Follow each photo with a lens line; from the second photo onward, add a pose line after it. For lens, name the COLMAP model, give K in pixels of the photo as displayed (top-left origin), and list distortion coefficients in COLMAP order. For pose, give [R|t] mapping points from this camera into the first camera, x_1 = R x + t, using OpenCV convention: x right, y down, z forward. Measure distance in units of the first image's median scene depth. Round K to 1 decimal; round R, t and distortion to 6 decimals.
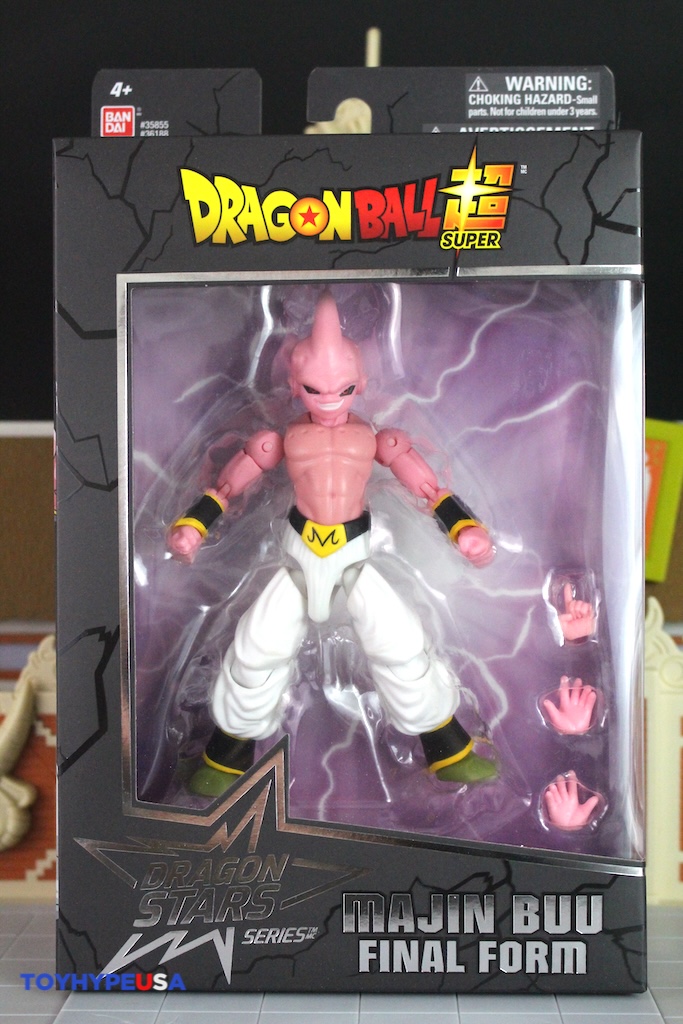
lens RADIAL K [[1833.2, 0, 341.5], [0, 1833.2, 512.0], [0, 0, 1]] dist [-0.028521, -0.002941]
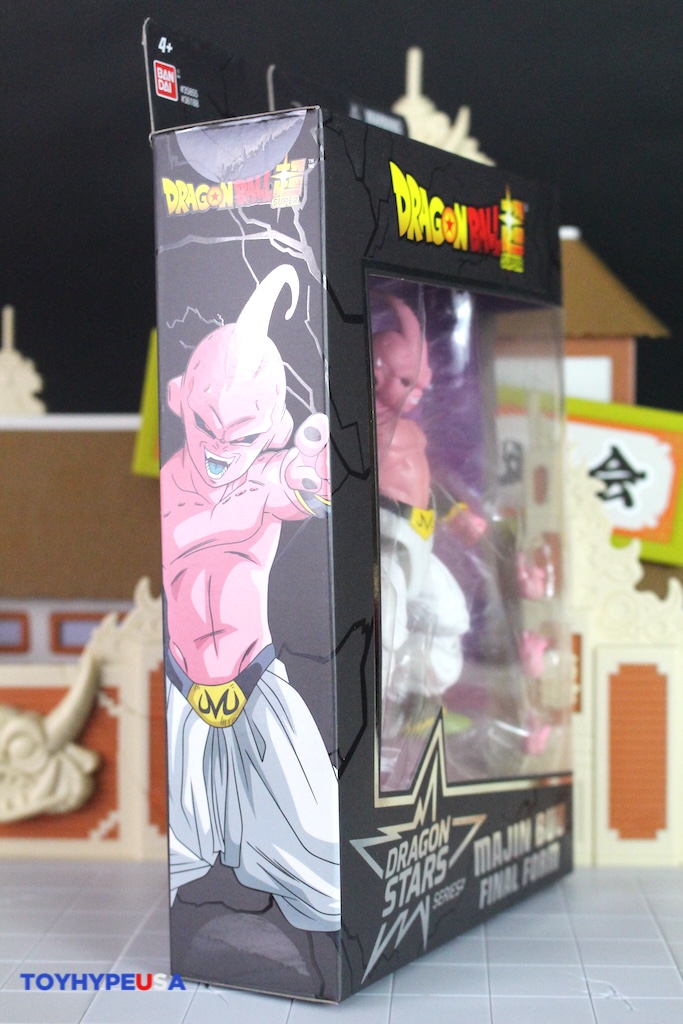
lens RADIAL K [[1148.2, 0, 341.5], [0, 1148.2, 512.0], [0, 0, 1]] dist [-0.000583, 0.003024]
pose [[0.948388, -0.015569, 0.316730, -0.295365], [0.009395, 0.999735, 0.021011, -0.006619], [-0.316973, -0.016950, 0.948283, 0.374714]]
